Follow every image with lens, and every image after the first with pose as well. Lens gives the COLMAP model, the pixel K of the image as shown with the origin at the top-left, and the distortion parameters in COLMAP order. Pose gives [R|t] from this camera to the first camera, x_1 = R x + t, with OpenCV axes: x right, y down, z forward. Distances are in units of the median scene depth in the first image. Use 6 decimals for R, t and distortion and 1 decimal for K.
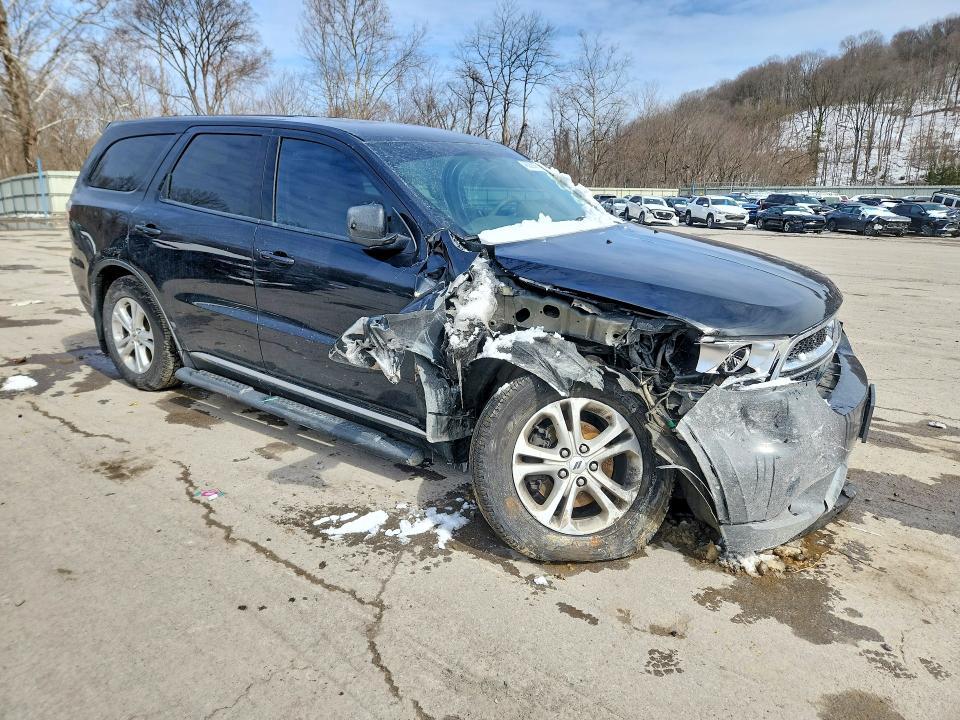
lens RADIAL K [[672.4, 0, 477.6], [0, 672.4, 360.6], [0, 0, 1]] dist [0.028006, -0.005944]
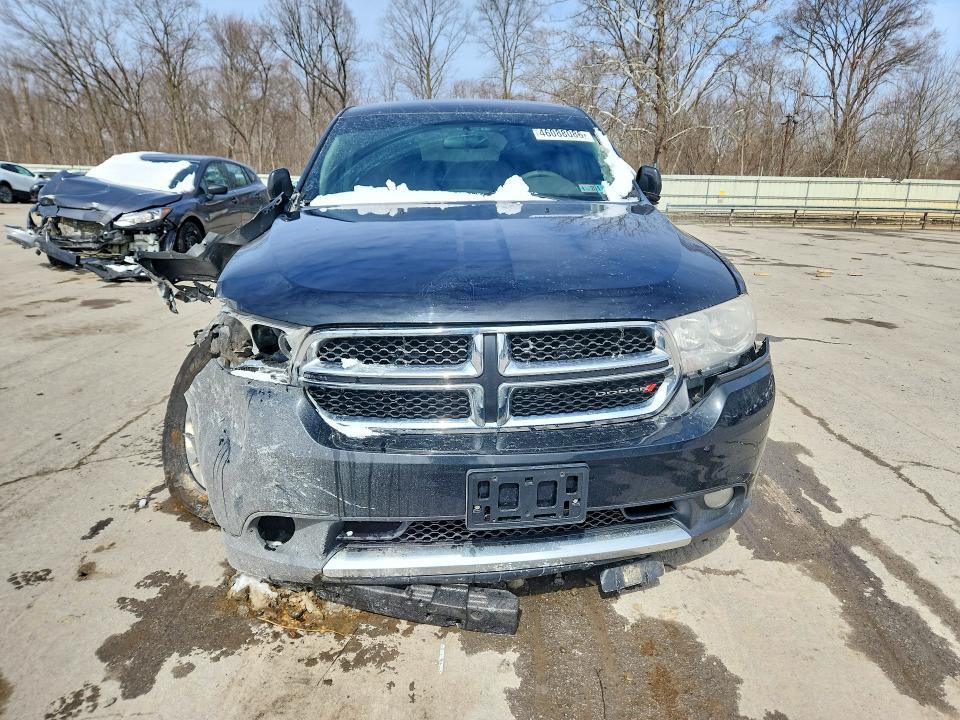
lens RADIAL K [[672.4, 0, 478.3], [0, 672.4, 359.4], [0, 0, 1]] dist [0.028006, -0.005944]
pose [[0.615672, 0.202285, -0.761596, 1.217955], [-0.209649, 0.973705, 0.089142, -0.113079], [0.759602, 0.104786, 0.641892, 0.679228]]
